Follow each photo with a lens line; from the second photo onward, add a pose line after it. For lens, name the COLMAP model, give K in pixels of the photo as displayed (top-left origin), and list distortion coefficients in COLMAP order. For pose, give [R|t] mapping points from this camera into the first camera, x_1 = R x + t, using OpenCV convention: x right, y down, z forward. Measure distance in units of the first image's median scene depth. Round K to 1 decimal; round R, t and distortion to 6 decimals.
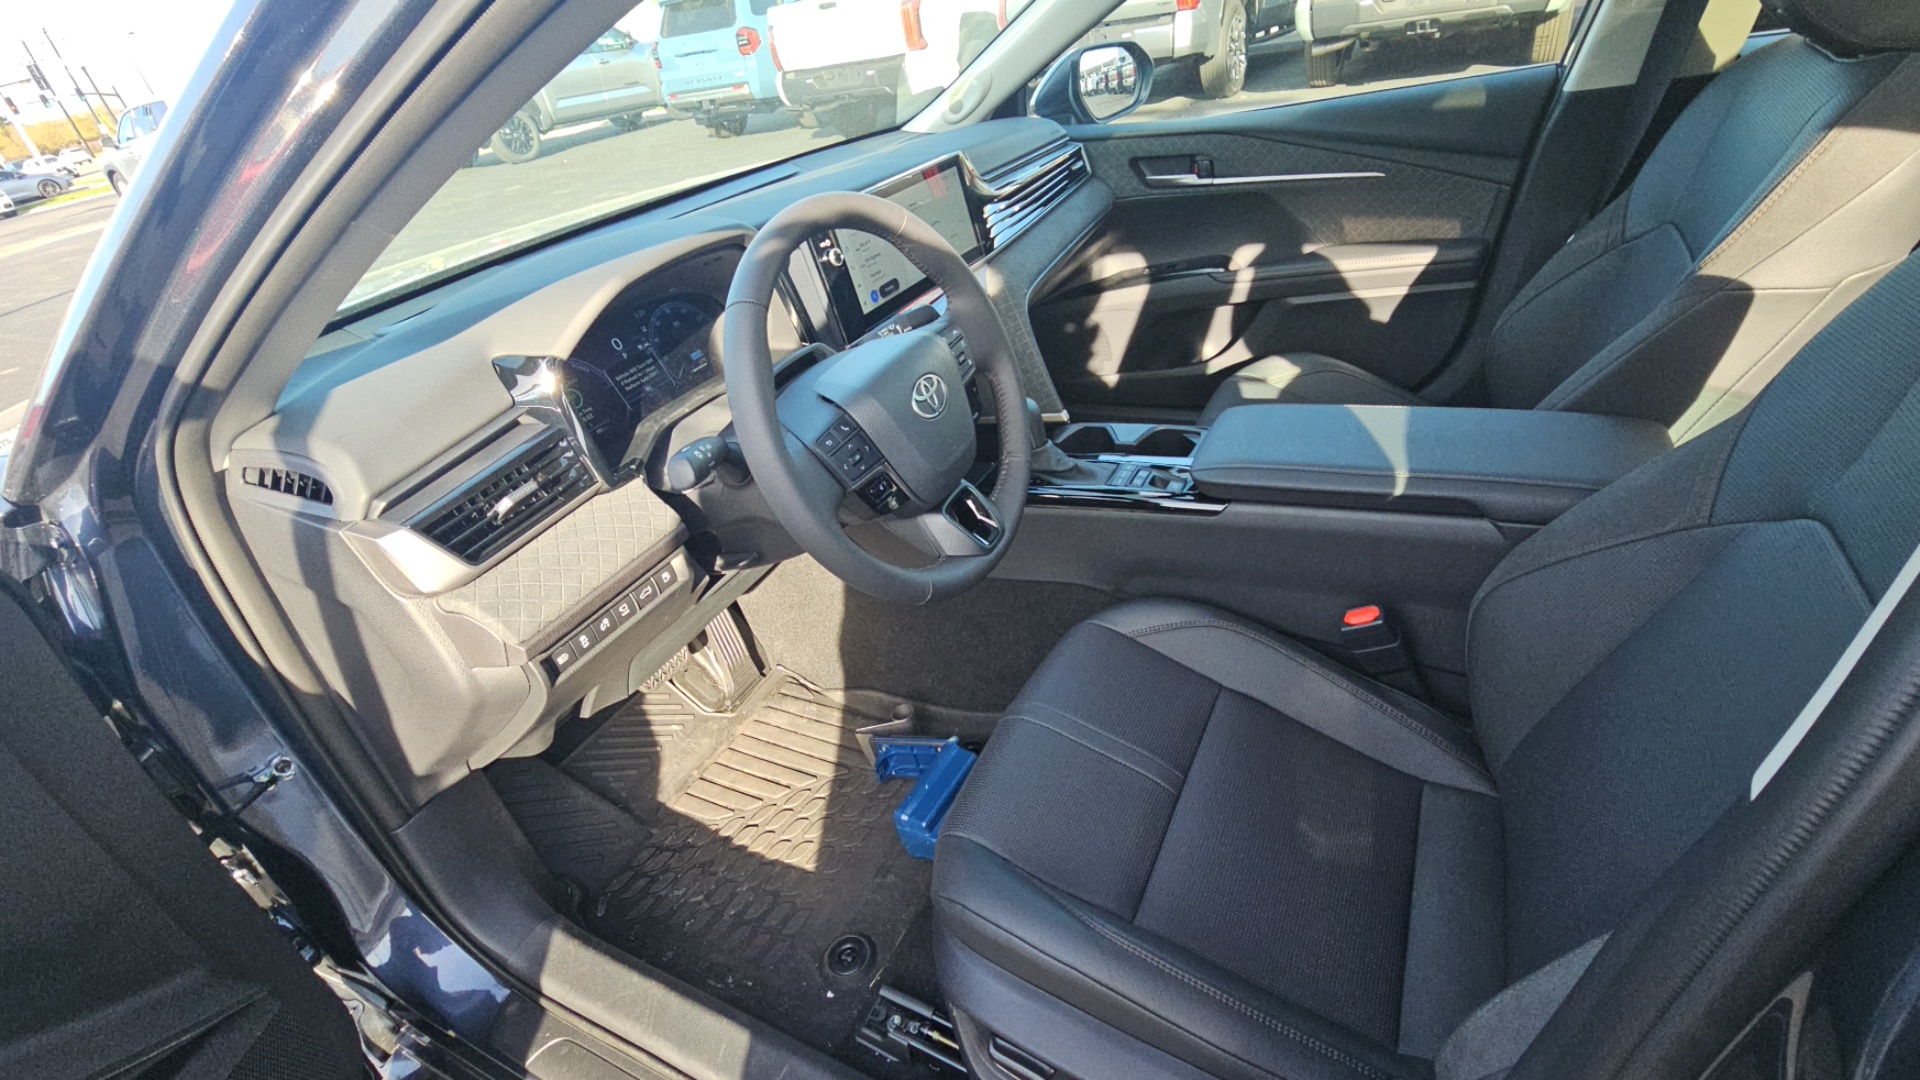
lens RADIAL K [[850.7, 0, 979.4], [0, 850.7, 548.0], [0, 0, 1]] dist [0.015368, -0.011696]
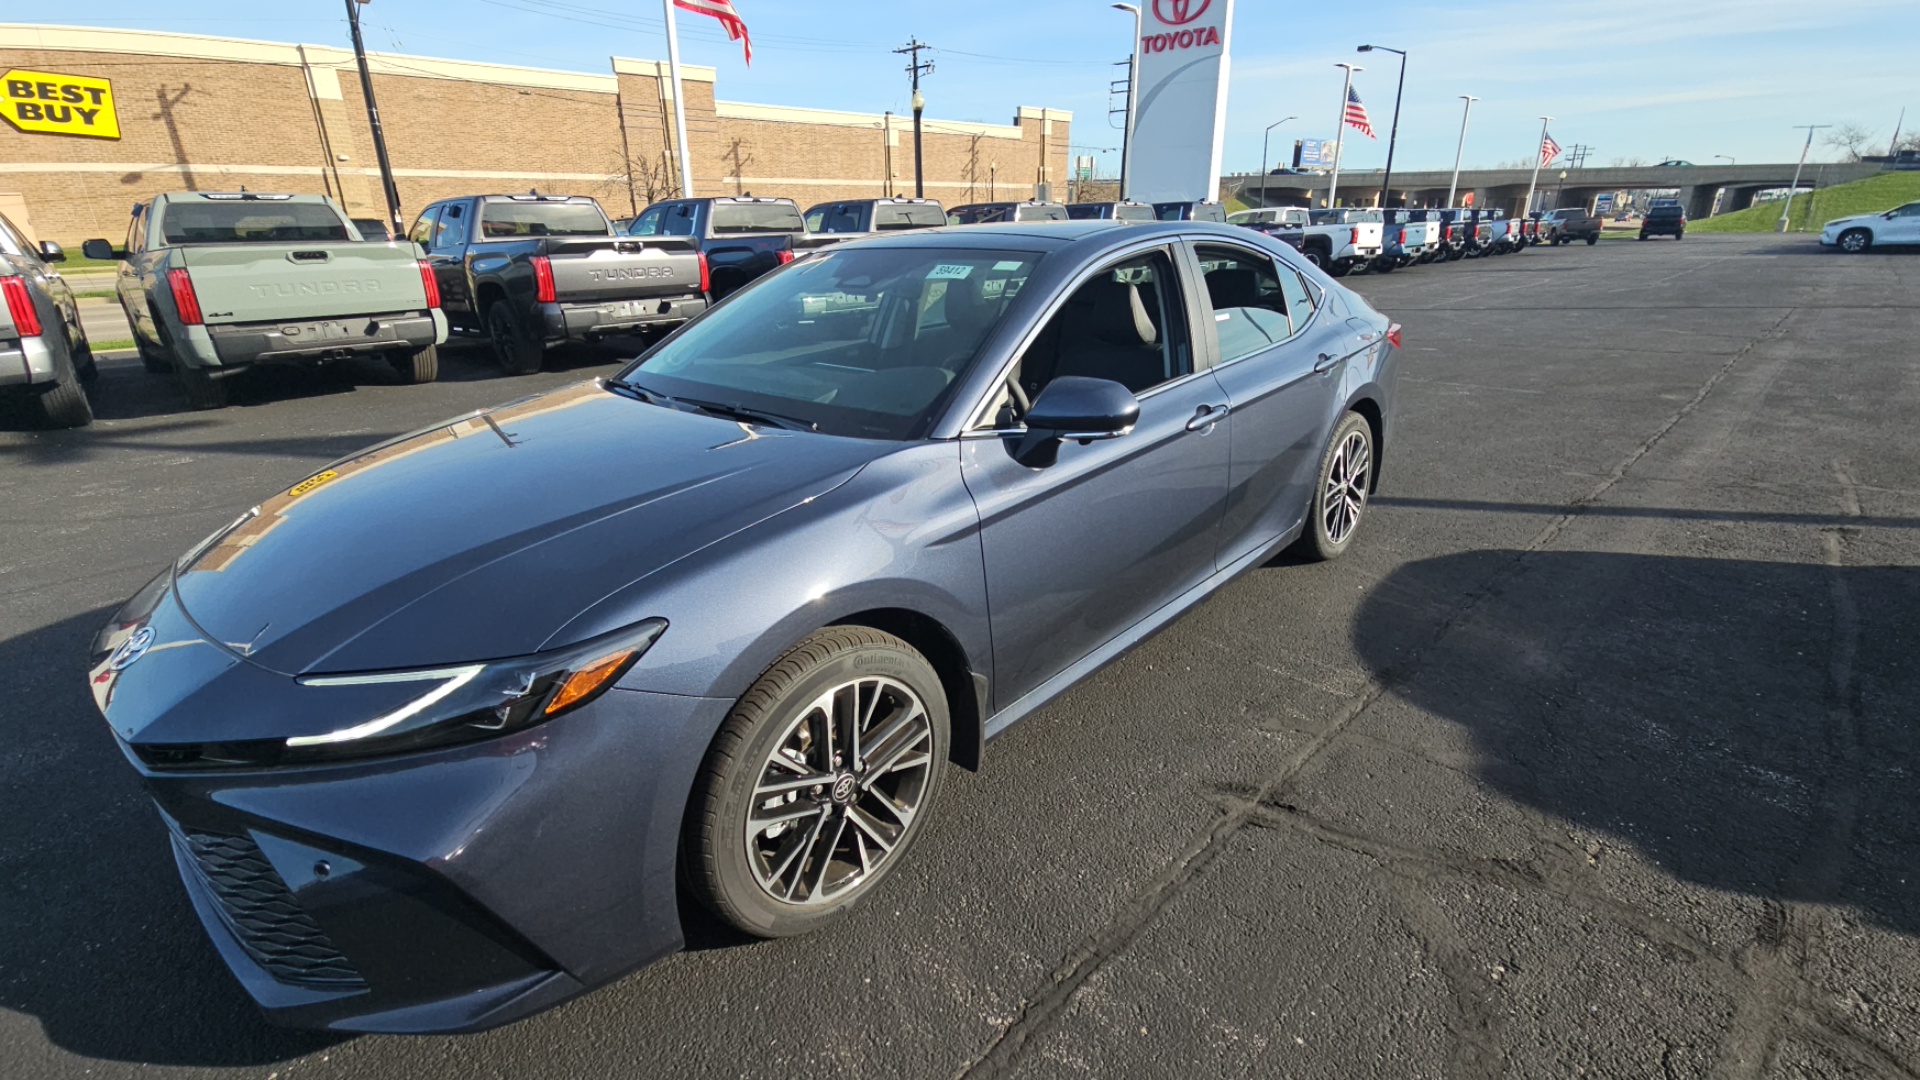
lens RADIAL K [[850.7, 0, 979.4], [0, 850.7, 548.0], [0, 0, 1]] dist [0.015368, -0.011696]
pose [[0.262275, -0.198619, 0.944332, -1.906939], [0.507659, 0.860628, 0.040019, 0.092036], [-0.820667, 0.468902, 0.326552, 0.082555]]
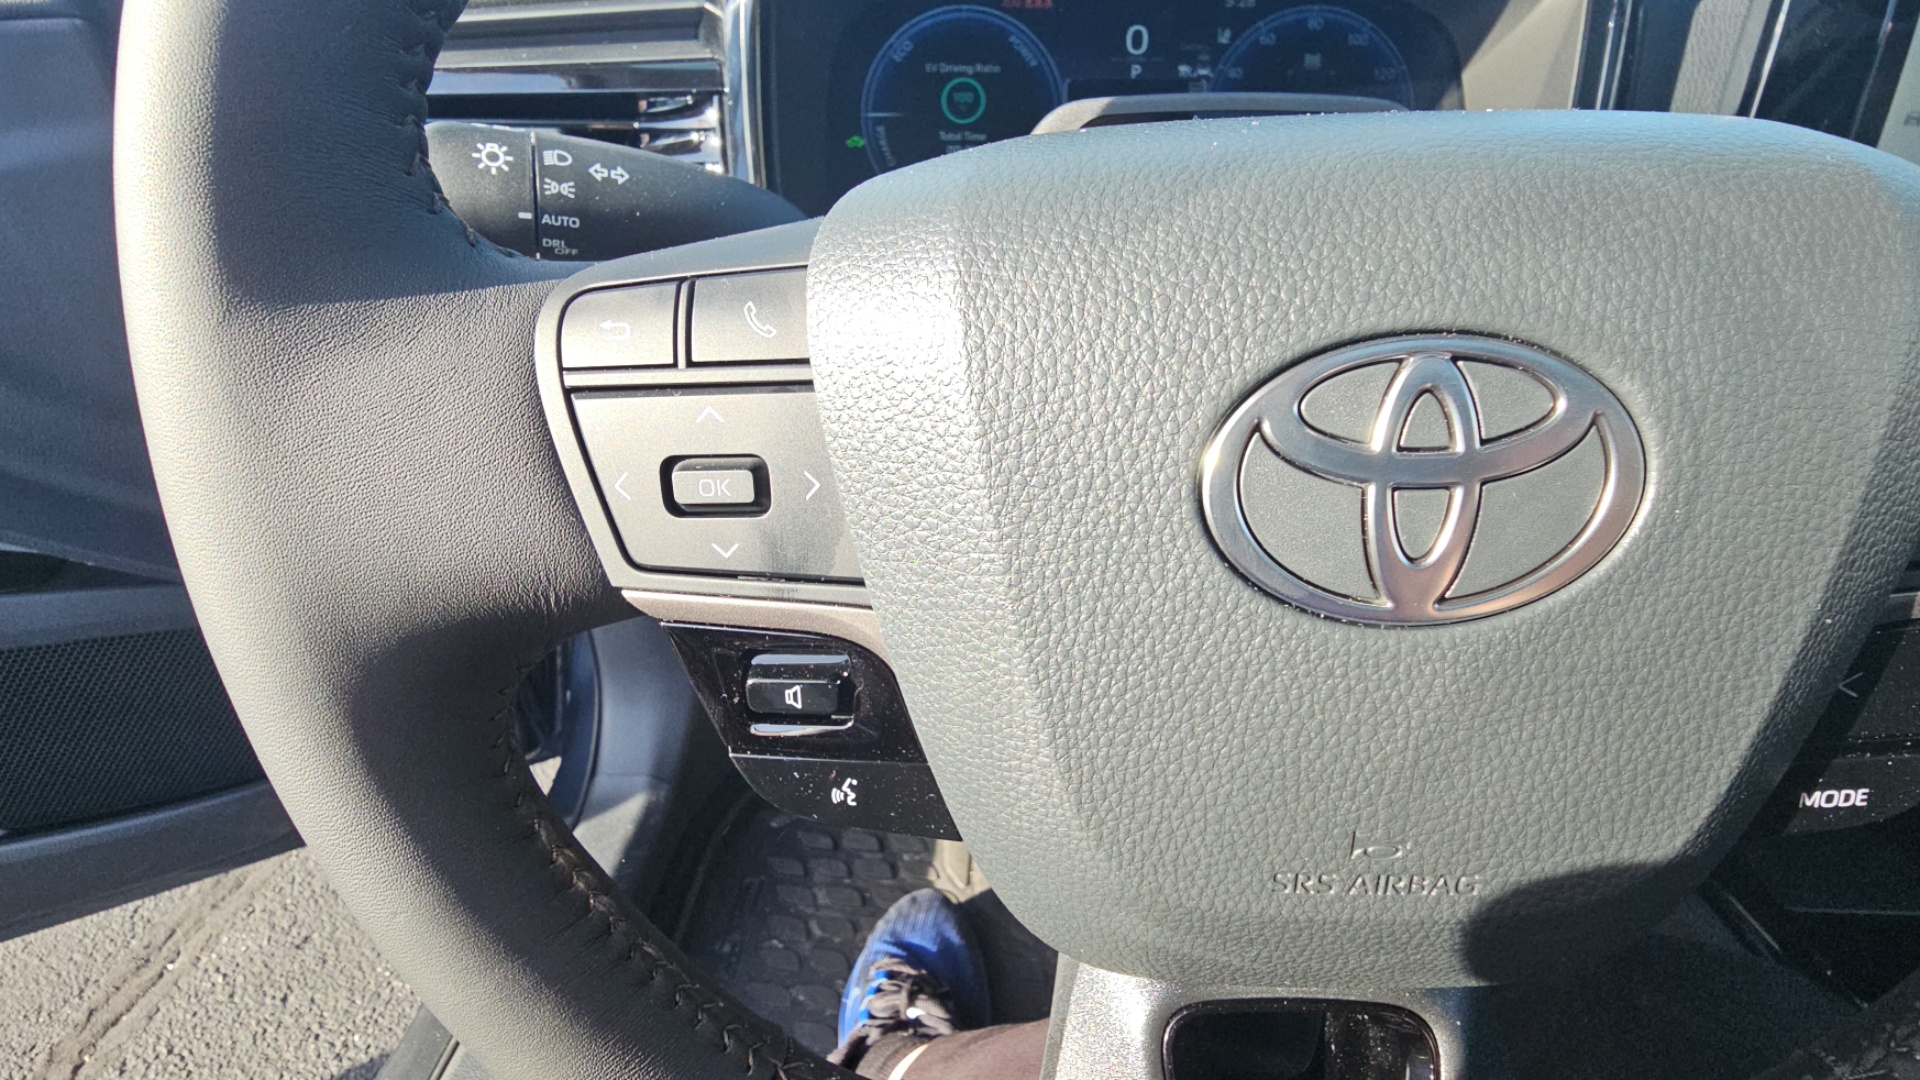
lens RADIAL K [[867.4, 0, 980.9], [0, 867.4, 544.5], [0, 0, 1]] dist [0.010141, -0.007655]
pose [[0.407286, 0.598569, -0.689807, 0.008991], [-0.547307, 0.764611, 0.340330, -0.094482], [0.731145, 0.238925, 0.639016, 0.456627]]
